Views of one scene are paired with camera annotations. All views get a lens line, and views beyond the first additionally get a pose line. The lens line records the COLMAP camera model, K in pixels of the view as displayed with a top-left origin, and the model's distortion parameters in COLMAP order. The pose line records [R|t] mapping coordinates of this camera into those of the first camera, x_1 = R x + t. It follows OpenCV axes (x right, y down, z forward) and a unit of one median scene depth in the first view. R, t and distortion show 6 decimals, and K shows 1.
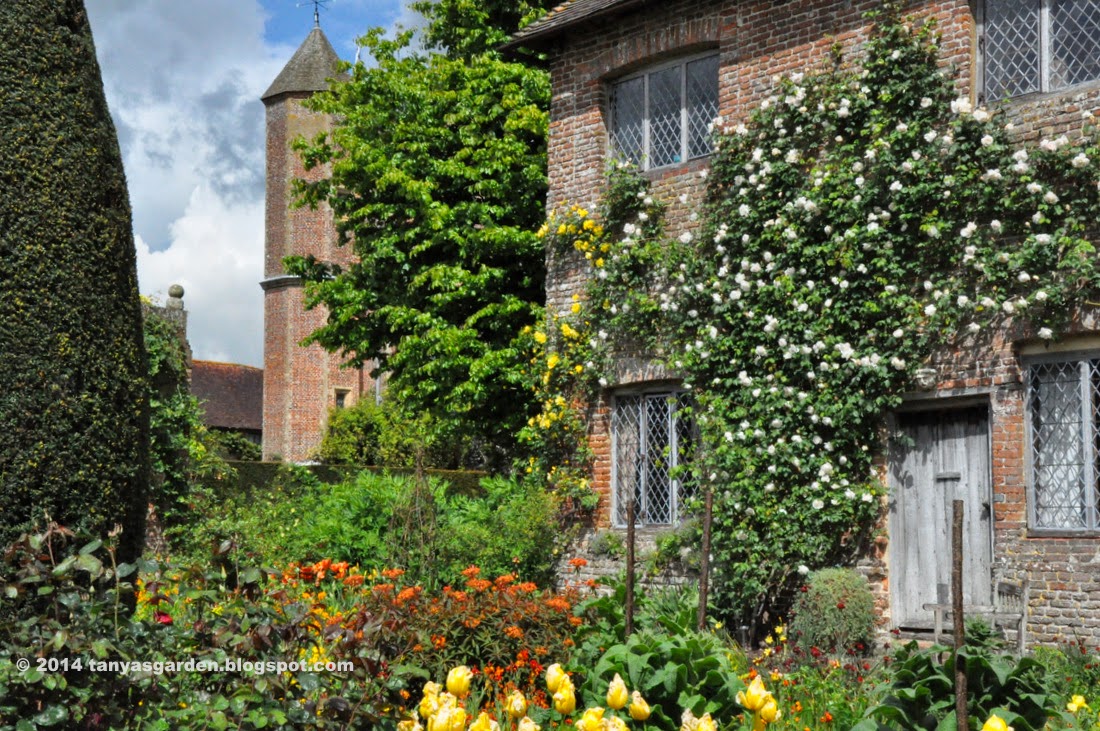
lens RADIAL K [[1589.9, 0, 522.8], [0, 1589.9, 368.2], [0, 0, 1]] dist [0.103384, 0.156744]
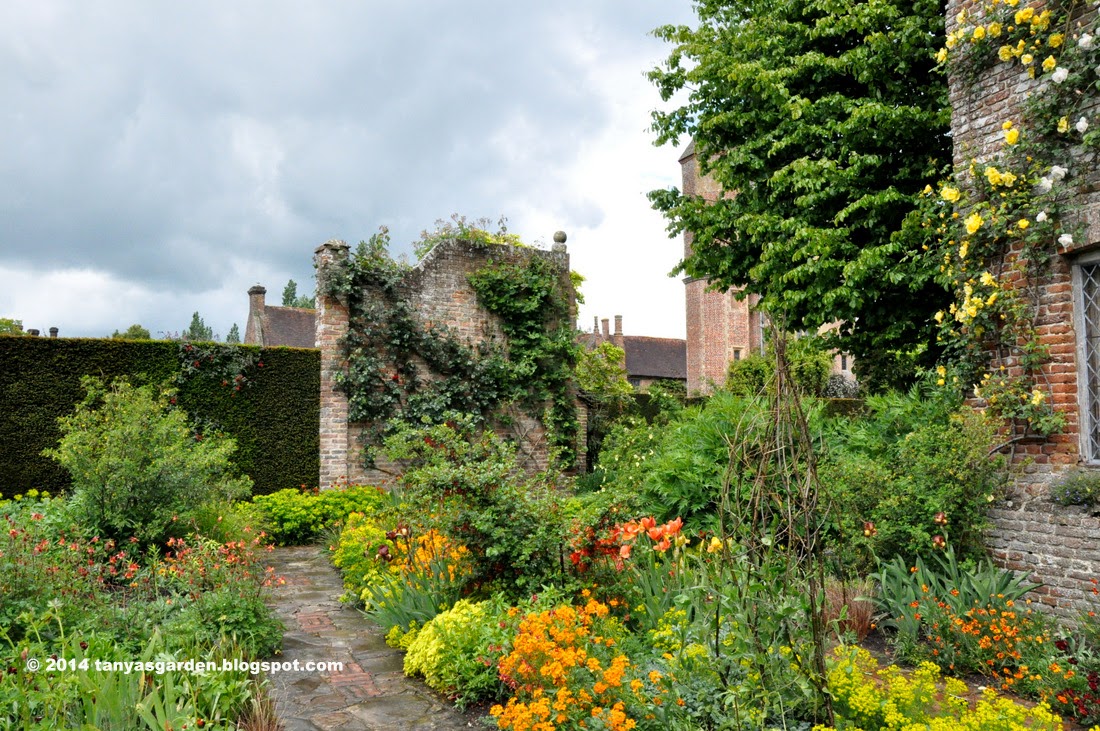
lens RADIAL K [[1001.1, 0, 550.2], [0, 1001.1, 332.4], [0, 0, 1]] dist [-0.097219, 0.098851]
pose [[0.954200, -0.038254, -0.296713, -0.038250], [0.036195, 0.999267, -0.012432, 0.050284], [0.296972, 0.001123, 0.954886, 0.637737]]
